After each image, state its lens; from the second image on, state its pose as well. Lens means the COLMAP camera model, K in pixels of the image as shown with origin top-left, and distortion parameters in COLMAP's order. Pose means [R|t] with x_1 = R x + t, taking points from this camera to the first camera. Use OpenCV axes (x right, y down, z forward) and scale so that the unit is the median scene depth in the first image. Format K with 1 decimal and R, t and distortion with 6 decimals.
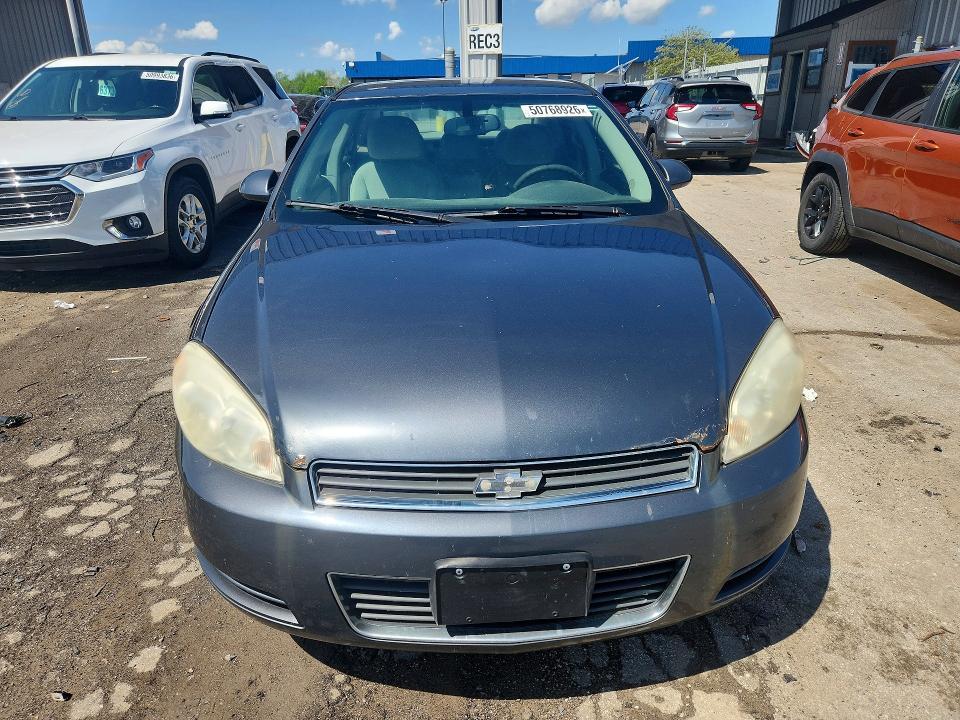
lens RADIAL K [[667.4, 0, 481.3], [0, 667.4, 355.1], [0, 0, 1]] dist [0.037927, -0.011218]
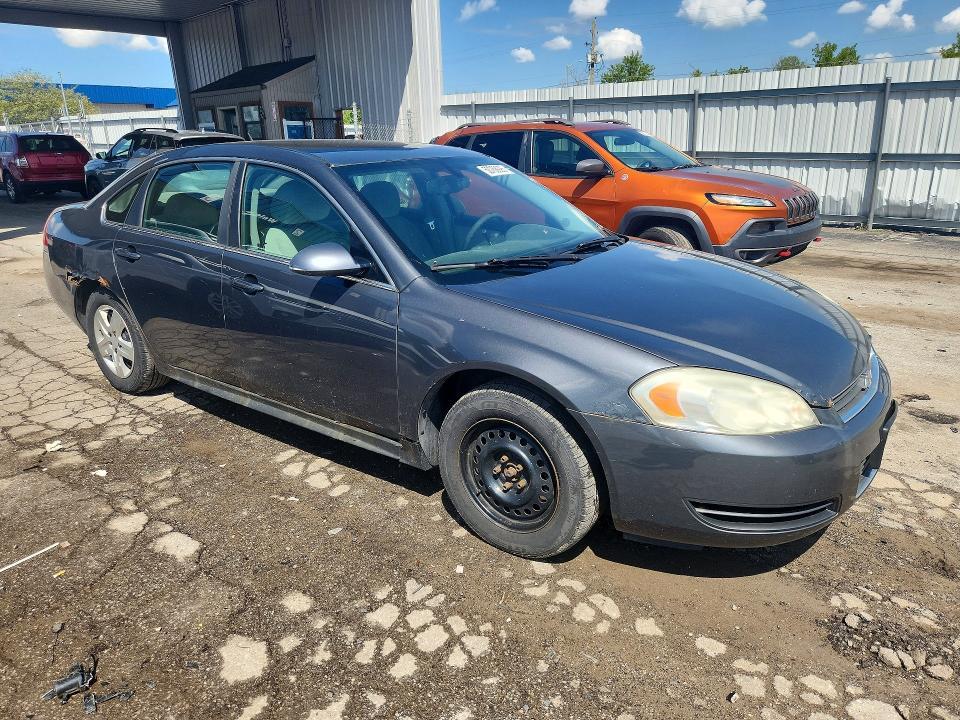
lens RADIAL K [[667.4, 0, 484.4], [0, 667.4, 361.9], [0, 0, 1]] dist [0.037927, -0.011218]
pose [[0.608285, -0.249134, 0.753606, -1.026705], [0.290277, 0.953515, 0.080920, -0.146248], [-0.738735, 0.169533, 0.652327, 0.324840]]
